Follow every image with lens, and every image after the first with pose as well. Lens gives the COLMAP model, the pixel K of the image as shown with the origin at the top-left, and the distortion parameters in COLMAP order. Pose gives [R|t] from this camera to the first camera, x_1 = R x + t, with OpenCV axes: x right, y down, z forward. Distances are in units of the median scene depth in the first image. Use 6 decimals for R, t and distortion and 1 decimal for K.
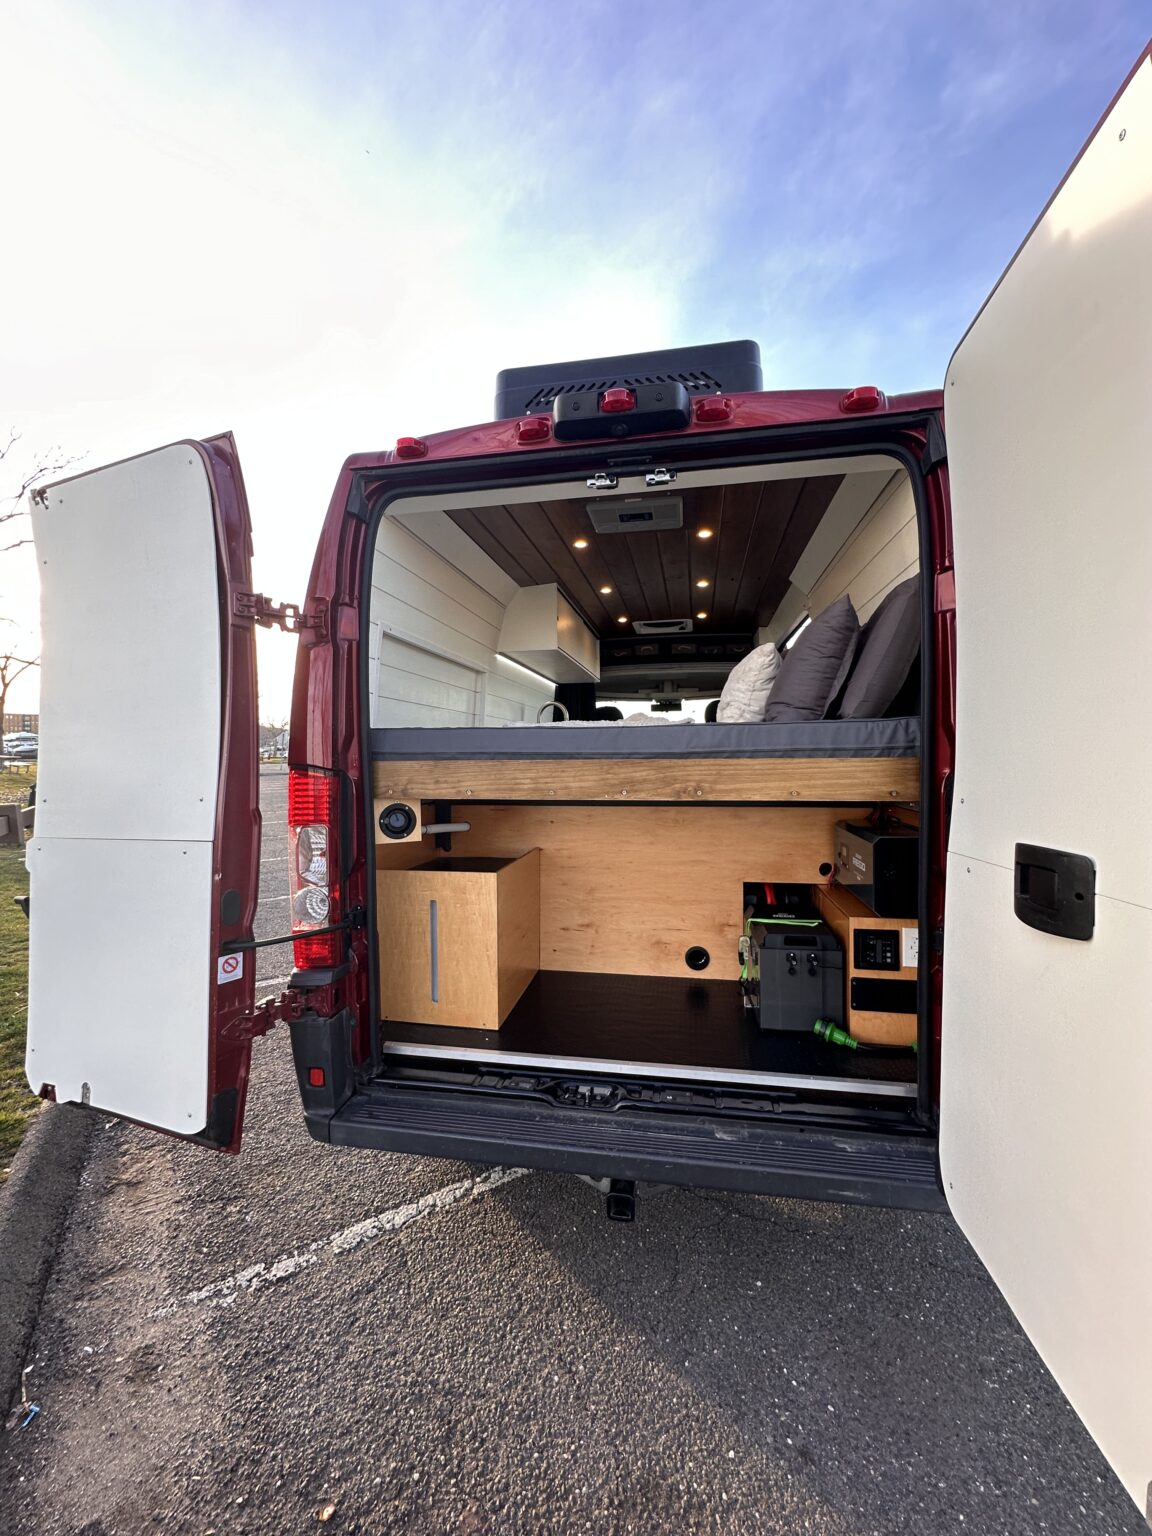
lens RADIAL K [[615.4, 0, 578.5], [0, 615.4, 771.9], [0, 0, 1]] dist [-0.005017, 0.000655]
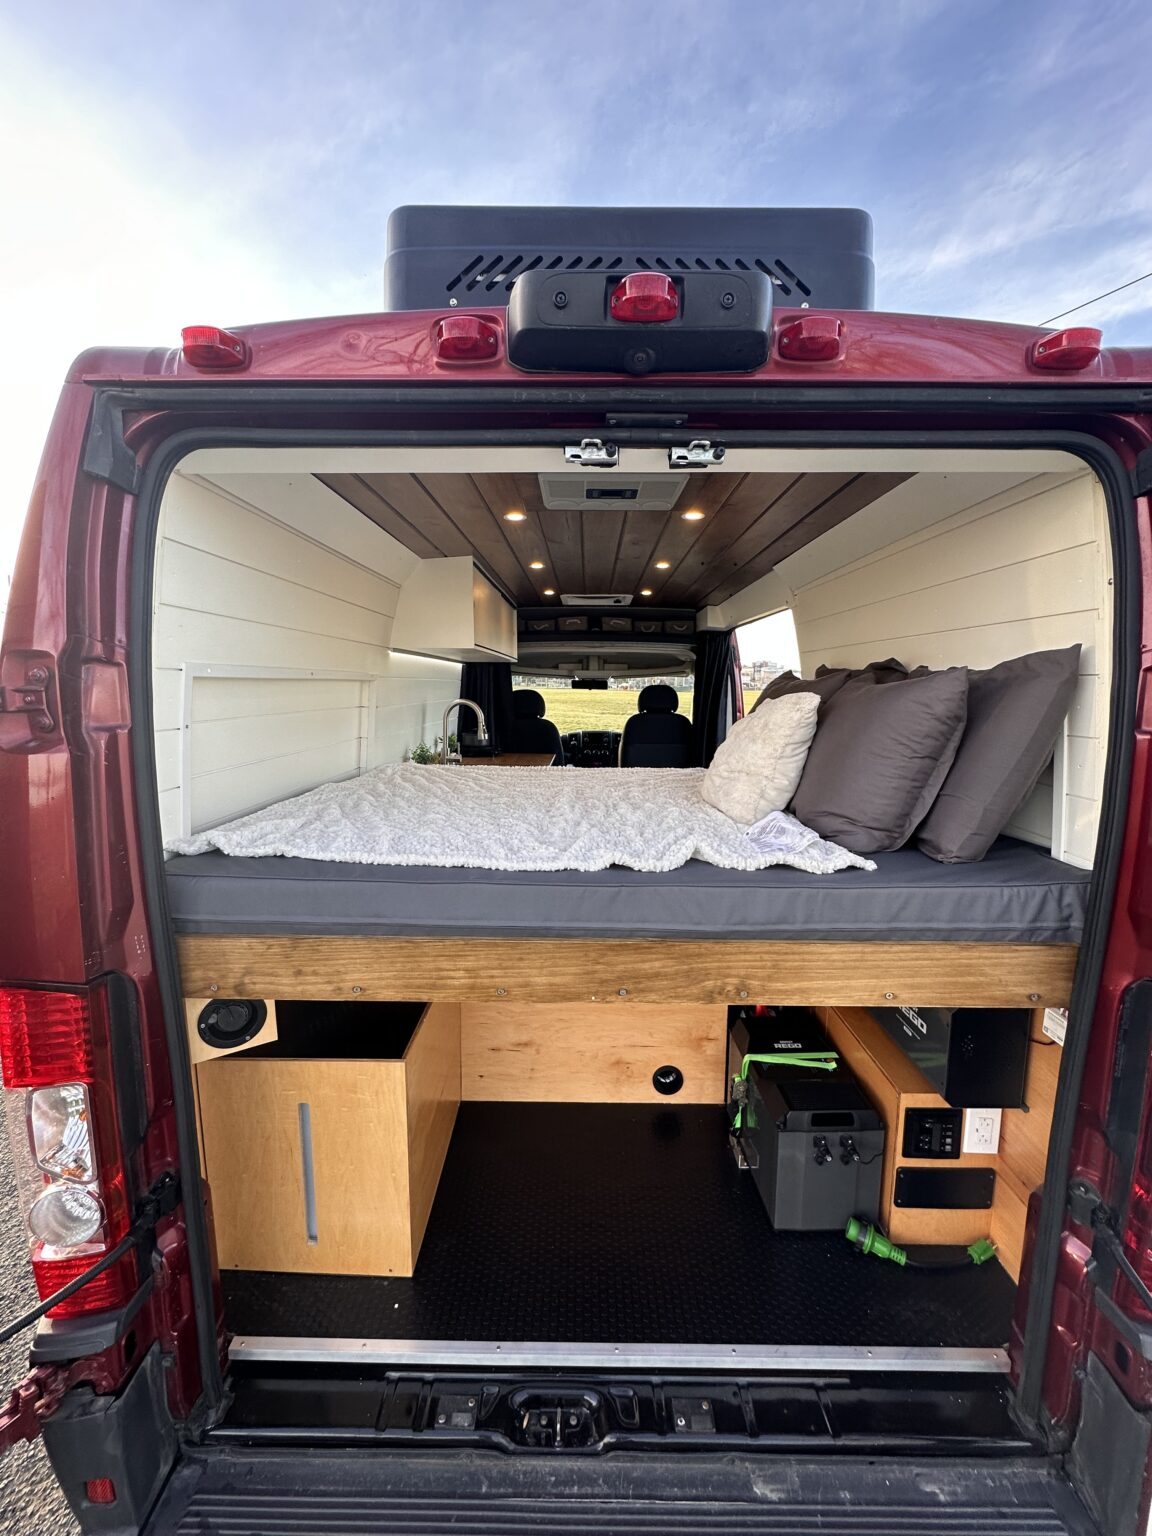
lens RADIAL K [[615.4, 0, 578.5], [0, 615.4, 771.9], [0, 0, 1]] dist [-0.005017, 0.000655]
pose [[0.985110, -0.008523, 0.171716, -0.068747], [-0.011195, 0.993471, 0.113532, -0.241335], [-0.171563, -0.113764, 0.978583, 0.414022]]
